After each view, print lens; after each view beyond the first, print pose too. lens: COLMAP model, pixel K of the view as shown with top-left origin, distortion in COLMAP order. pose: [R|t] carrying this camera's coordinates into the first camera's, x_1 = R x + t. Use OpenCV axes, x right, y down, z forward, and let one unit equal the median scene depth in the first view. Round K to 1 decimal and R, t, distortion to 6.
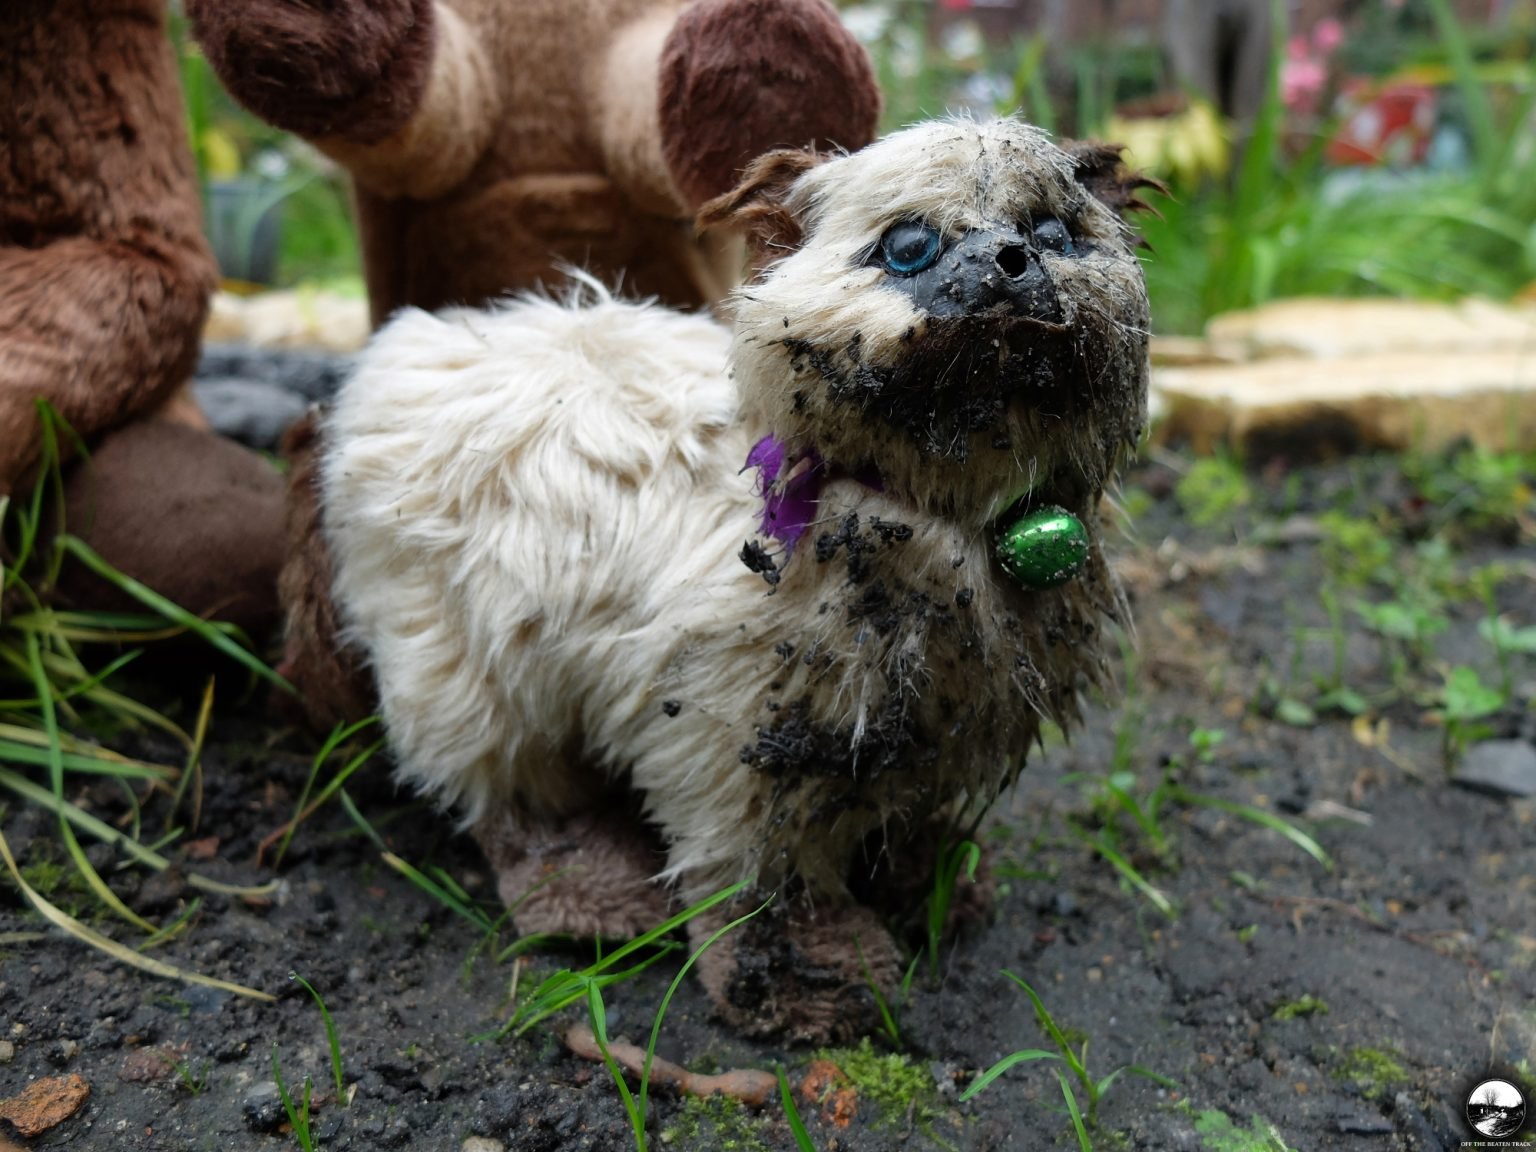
lens RADIAL K [[1197.0, 0, 781.7], [0, 1197.0, 570.3], [0, 0, 1]] dist [-0.043984, 0.015604]
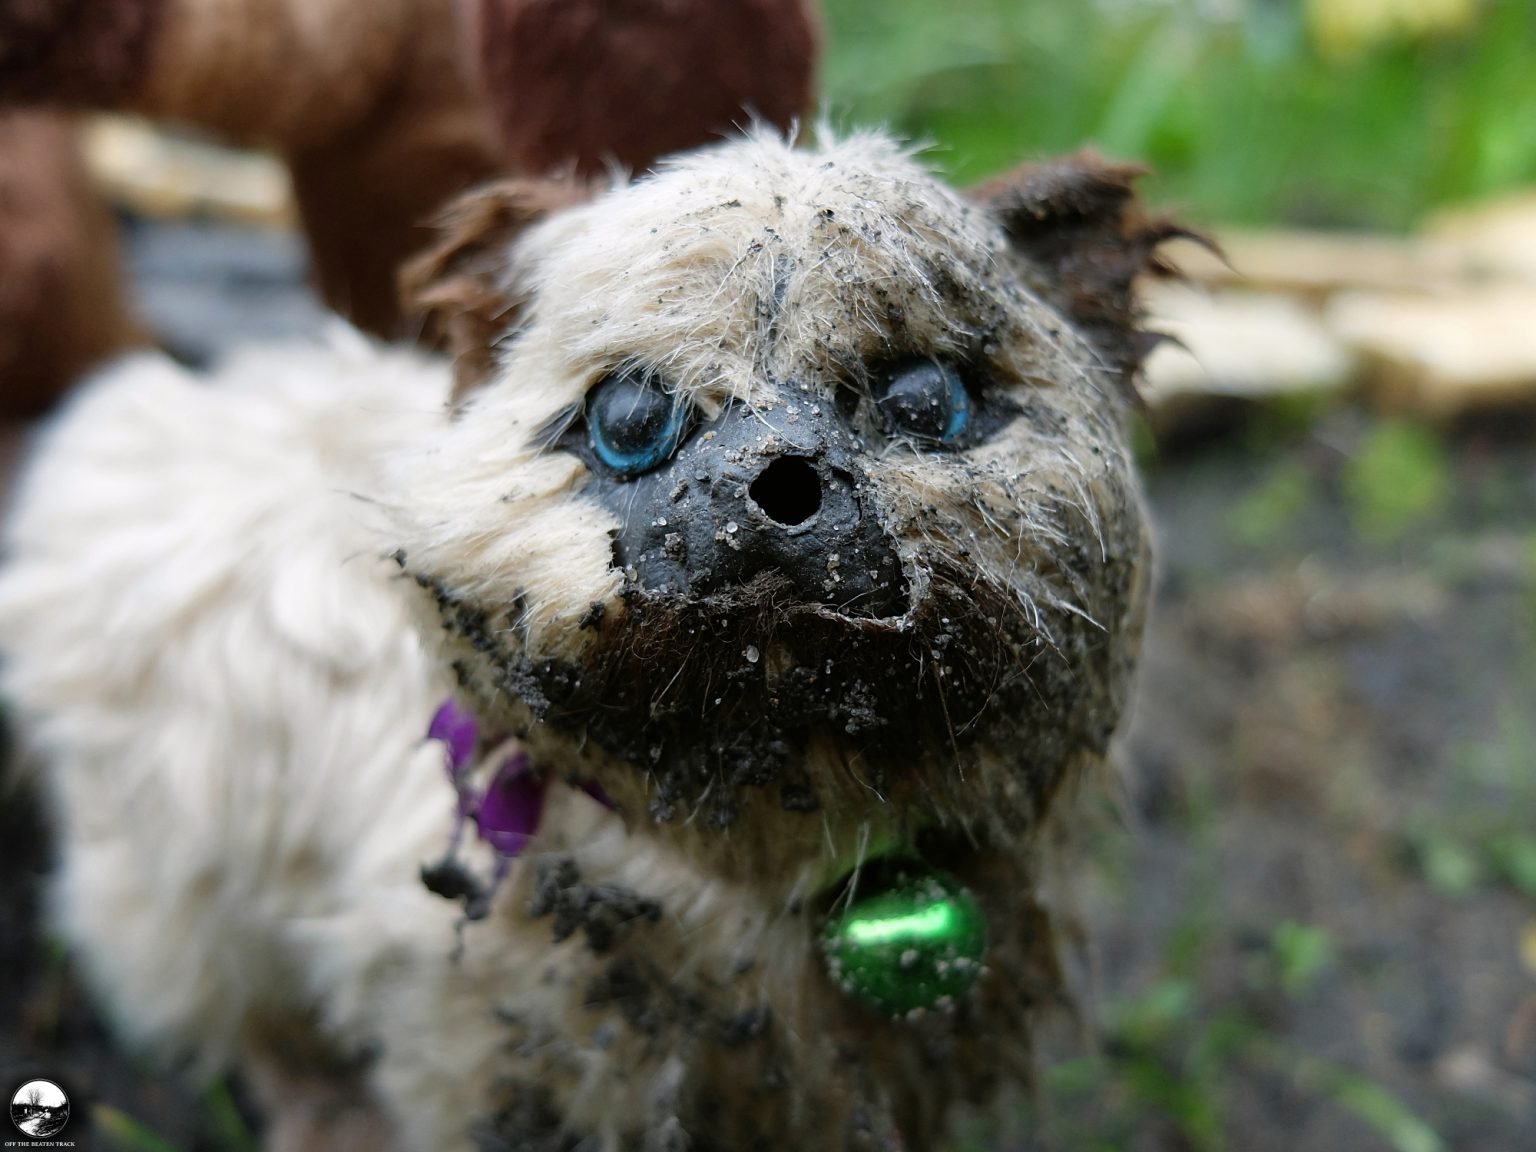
lens RADIAL K [[1197.0, 0, 799.1], [0, 1197.0, 559.4], [0, 0, 1]] dist [-0.043984, 0.015604]
pose [[0.989639, 0.052352, -0.133691, 0.227342], [-0.038254, 0.993638, 0.105926, -0.244499], [0.138386, -0.099714, 0.985346, 0.451890]]
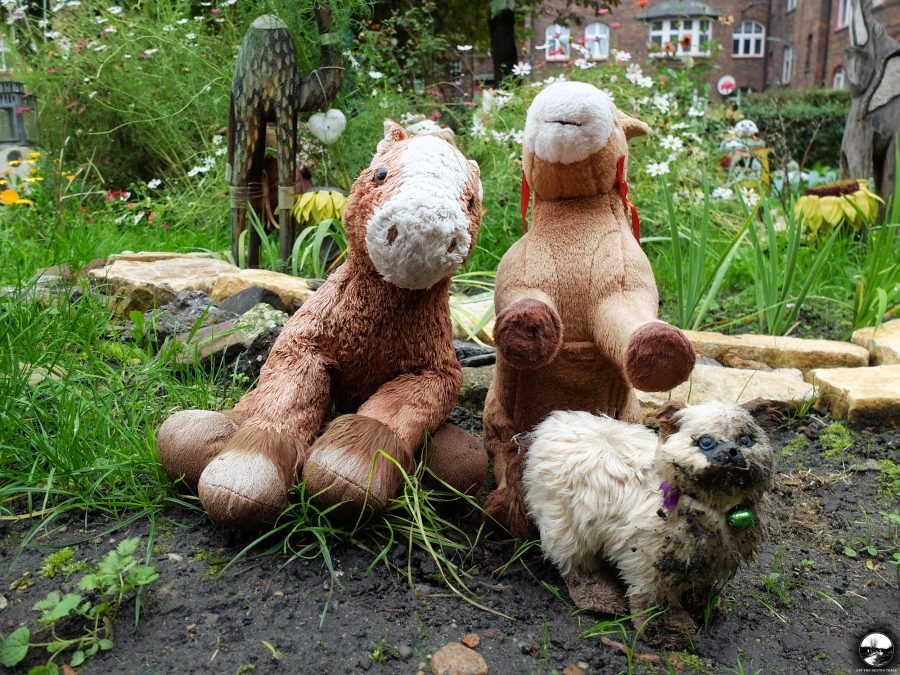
lens RADIAL K [[701.3, 0, 455.0], [0, 701.3, 335.5], [0, 0, 1]] dist [-0.043984, 0.015604]
pose [[0.976426, 0.032974, -0.213320, -0.206086], [-0.050215, 0.995849, -0.075916, -0.370514], [0.209931, 0.084838, 0.974029, -1.325827]]
